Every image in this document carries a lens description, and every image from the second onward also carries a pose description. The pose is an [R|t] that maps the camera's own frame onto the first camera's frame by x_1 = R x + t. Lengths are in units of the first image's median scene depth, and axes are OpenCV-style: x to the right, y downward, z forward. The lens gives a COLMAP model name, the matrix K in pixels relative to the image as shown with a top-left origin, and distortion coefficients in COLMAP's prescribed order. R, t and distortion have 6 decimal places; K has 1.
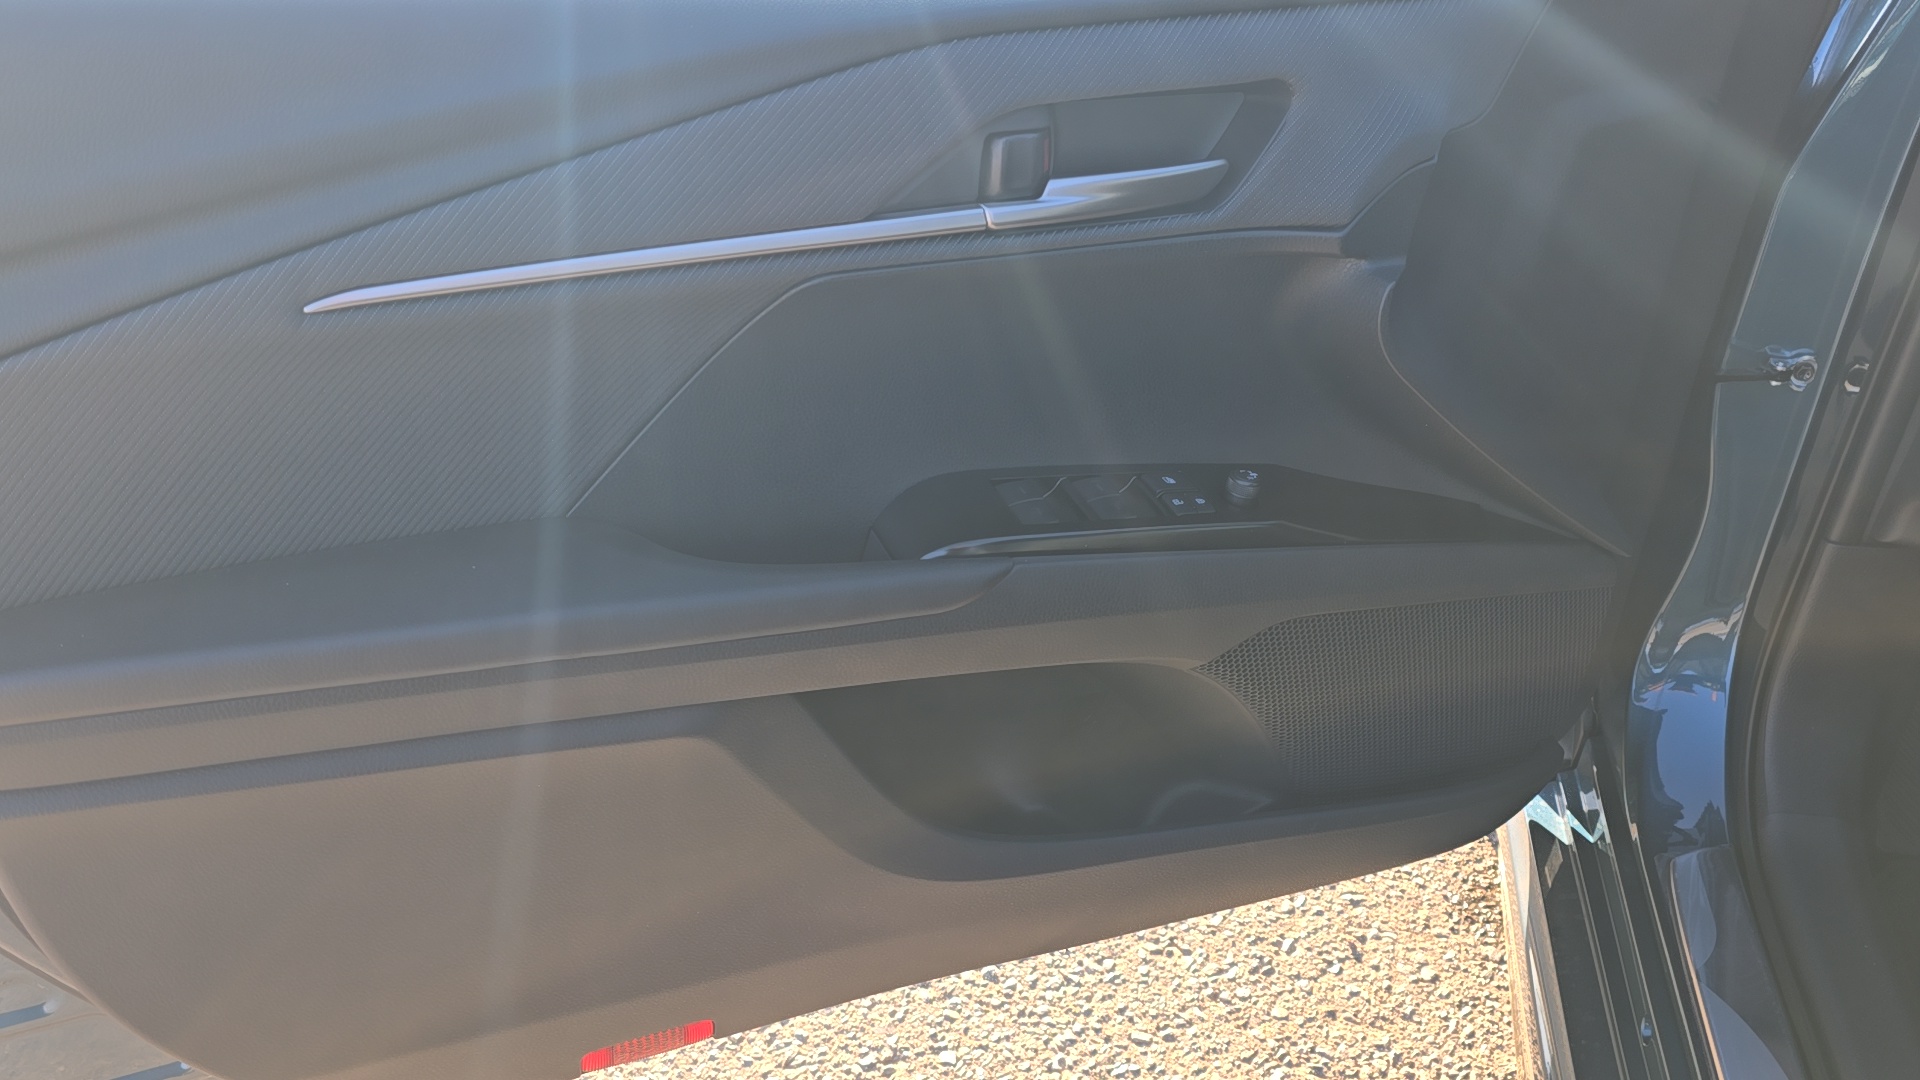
lens RADIAL K [[1589.0, 0, 936.7], [0, 1589.0, 561.9], [0, 0, 1]] dist [-0.007088, 0.008543]
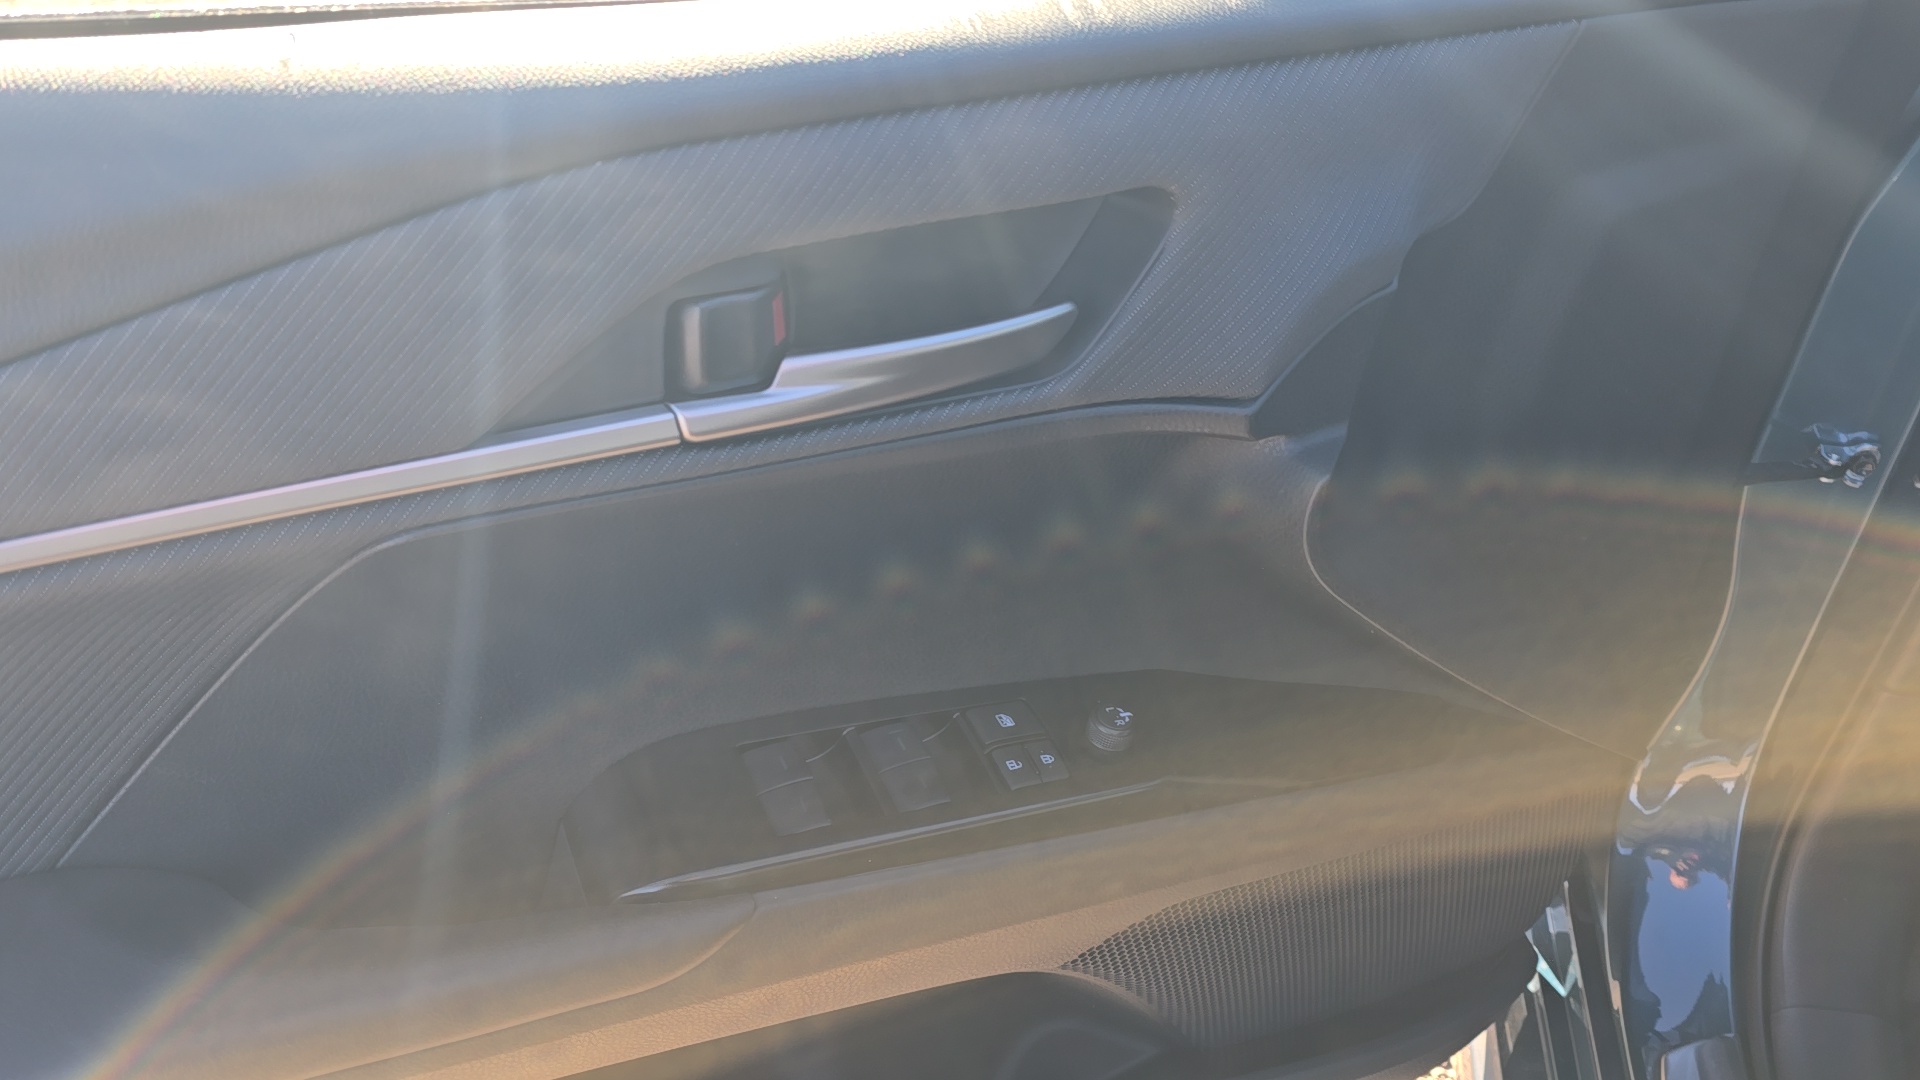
lens RADIAL K [[1589.0, 0, 936.7], [0, 1589.0, 561.9], [0, 0, 1]] dist [-0.007088, 0.008543]
pose [[0.999538, -0.006553, 0.029668, 0.096710], [0.003684, 0.995400, 0.095736, -0.189985], [-0.030159, -0.095582, 0.994965, 0.314758]]
